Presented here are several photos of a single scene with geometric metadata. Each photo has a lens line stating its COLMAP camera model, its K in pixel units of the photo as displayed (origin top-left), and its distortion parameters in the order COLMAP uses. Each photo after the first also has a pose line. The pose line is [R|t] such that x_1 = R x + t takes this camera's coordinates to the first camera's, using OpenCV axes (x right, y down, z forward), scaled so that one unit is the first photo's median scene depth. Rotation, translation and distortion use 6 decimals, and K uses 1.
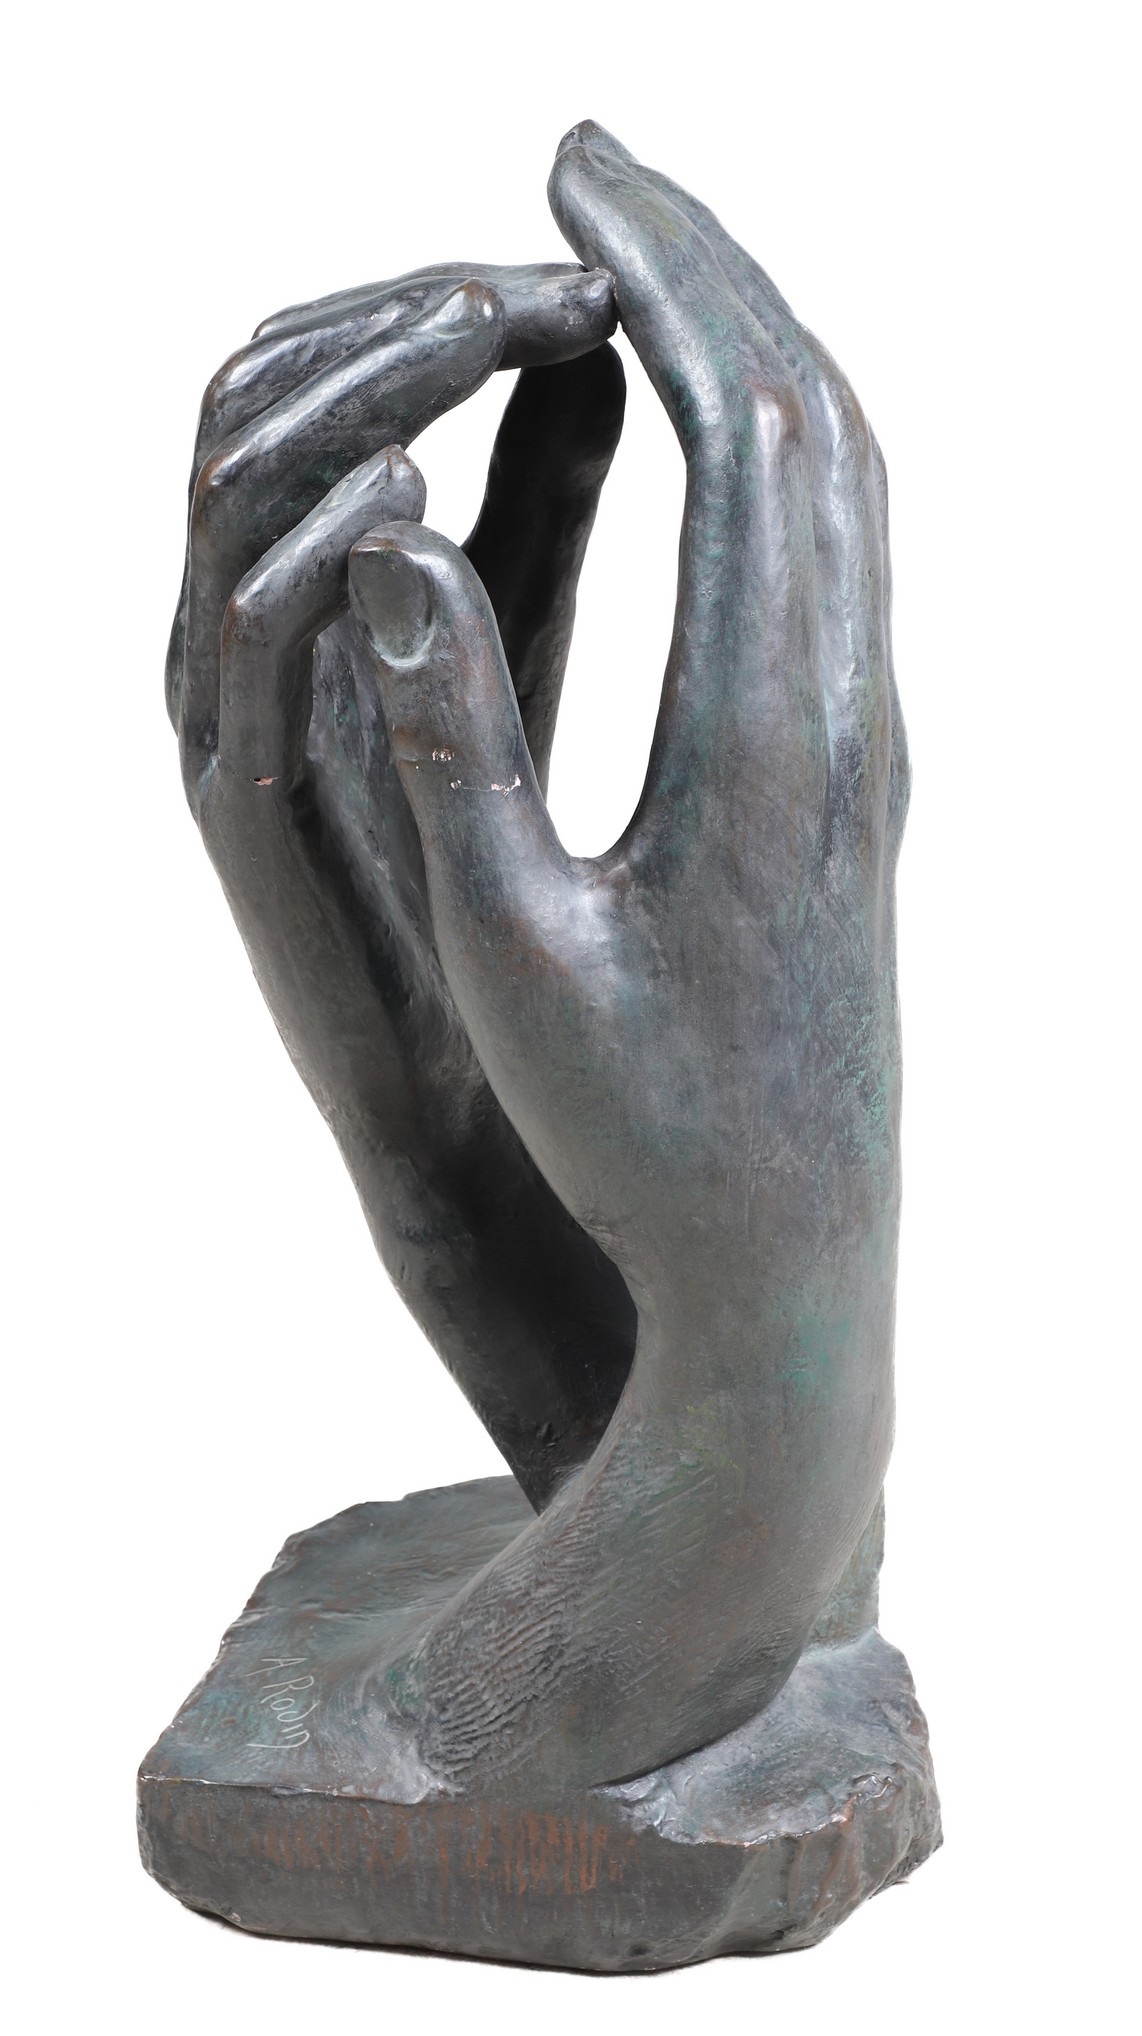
lens RADIAL K [[4252.5, 0, 570.7], [0, 4252.5, 1008.1], [0, 0, 1]] dist [0.038927, 0.000000]
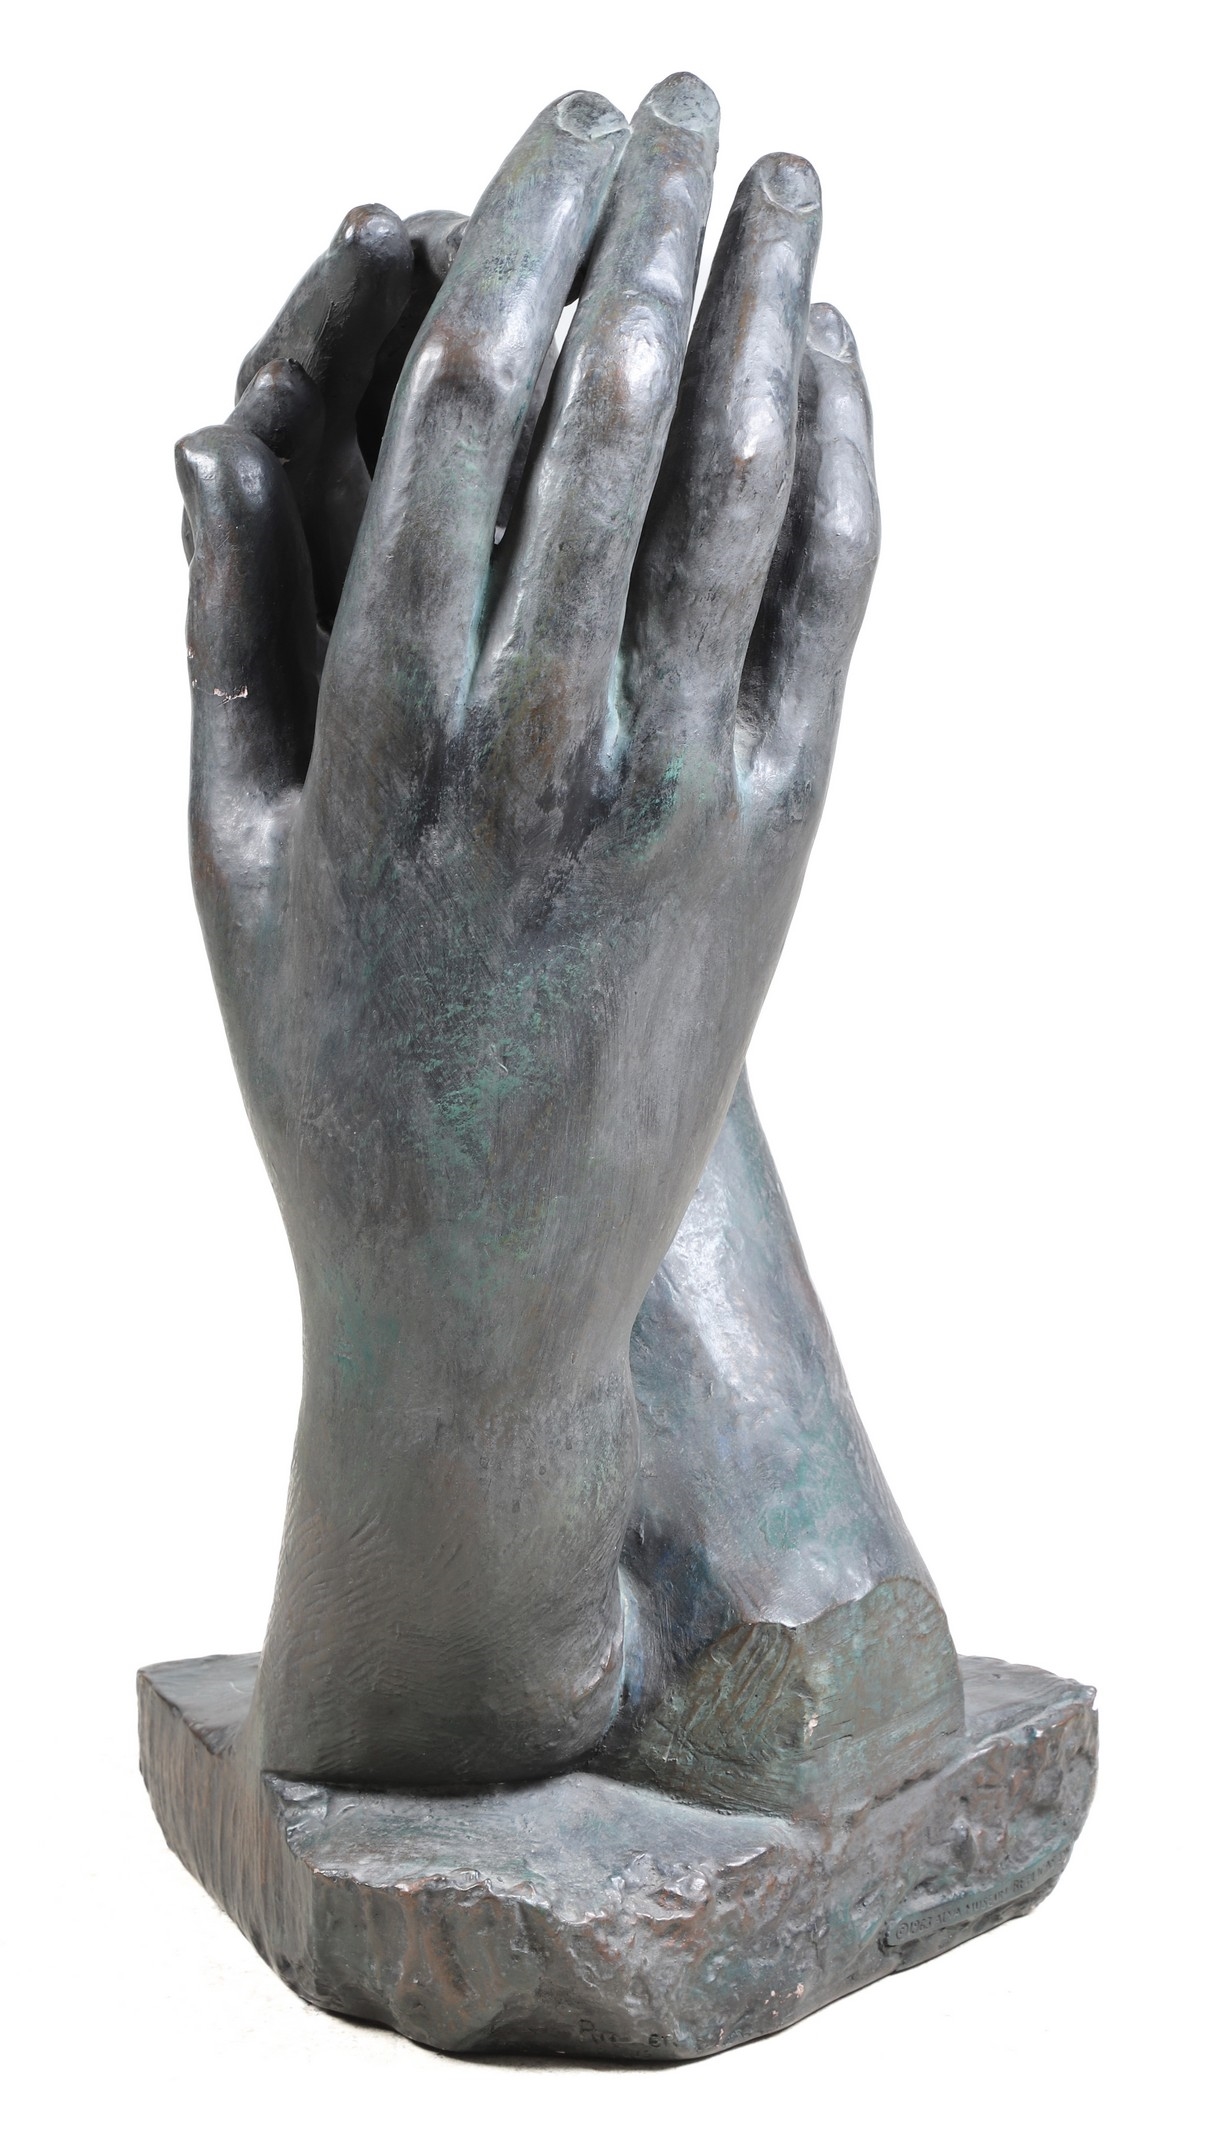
lens RADIAL K [[6206.4, 0, 606.8], [0, 6206.4, 1085.5], [0, 0, 1]] dist [0.228708, 0.000000]
pose [[0.520269, 0.185464, -0.833621, 1.255559], [-0.266732, 0.962590, 0.047688, -0.056210], [0.811279, 0.197543, 0.550275, 0.276396]]
